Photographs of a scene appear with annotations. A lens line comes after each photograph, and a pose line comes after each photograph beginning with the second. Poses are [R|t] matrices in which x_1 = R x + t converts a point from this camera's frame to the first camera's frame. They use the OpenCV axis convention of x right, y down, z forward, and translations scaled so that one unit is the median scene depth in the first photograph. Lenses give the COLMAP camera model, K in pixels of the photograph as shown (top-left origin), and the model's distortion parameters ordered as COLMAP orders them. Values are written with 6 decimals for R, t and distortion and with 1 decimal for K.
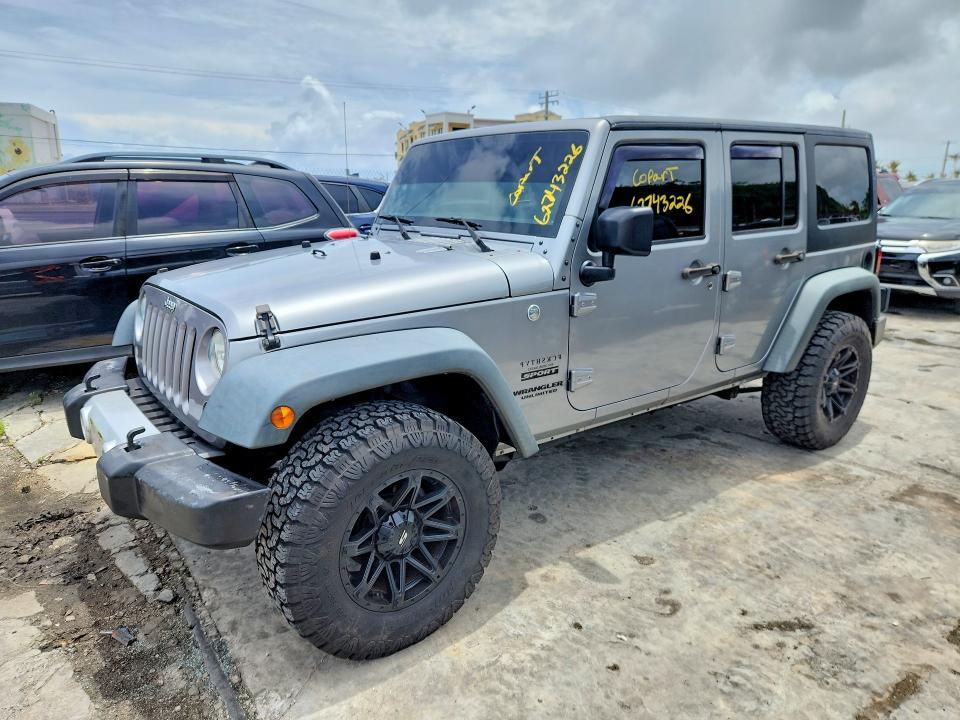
lens RADIAL K [[747.1, 0, 477.3], [0, 747.1, 359.8], [0, 0, 1]] dist [0.094849, -0.120770]
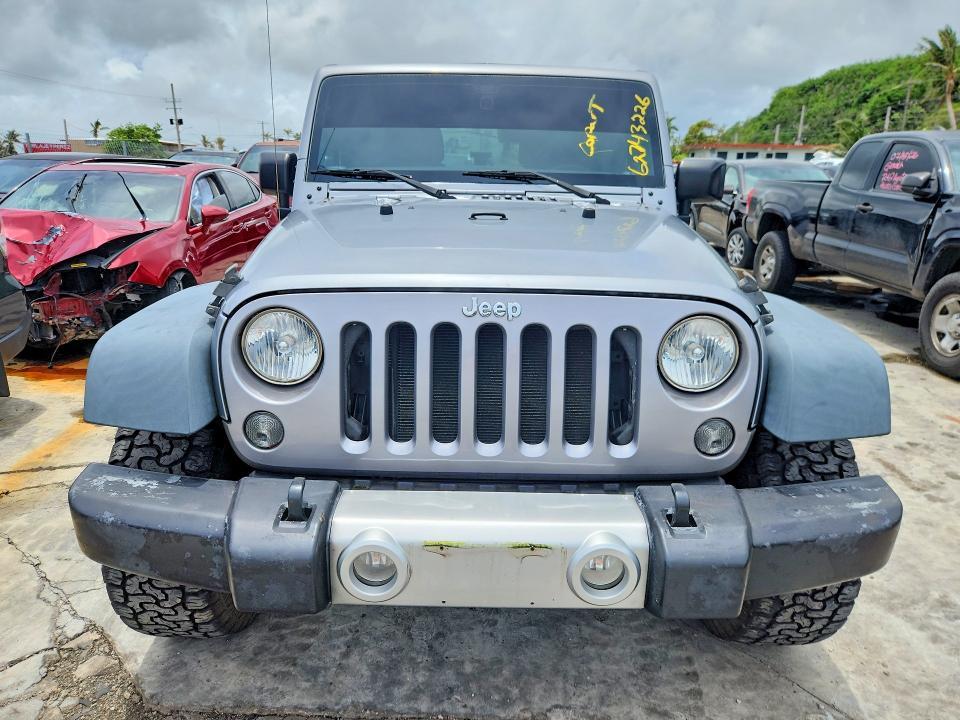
lens RADIAL K [[747.1, 0, 477.3], [0, 747.1, 359.8], [0, 0, 1]] dist [0.094849, -0.120770]
pose [[0.568690, -0.191401, 0.799973, -0.824411], [0.168405, 0.979042, 0.114529, -0.089706], [-0.805128, 0.069588, 0.589005, 0.582621]]
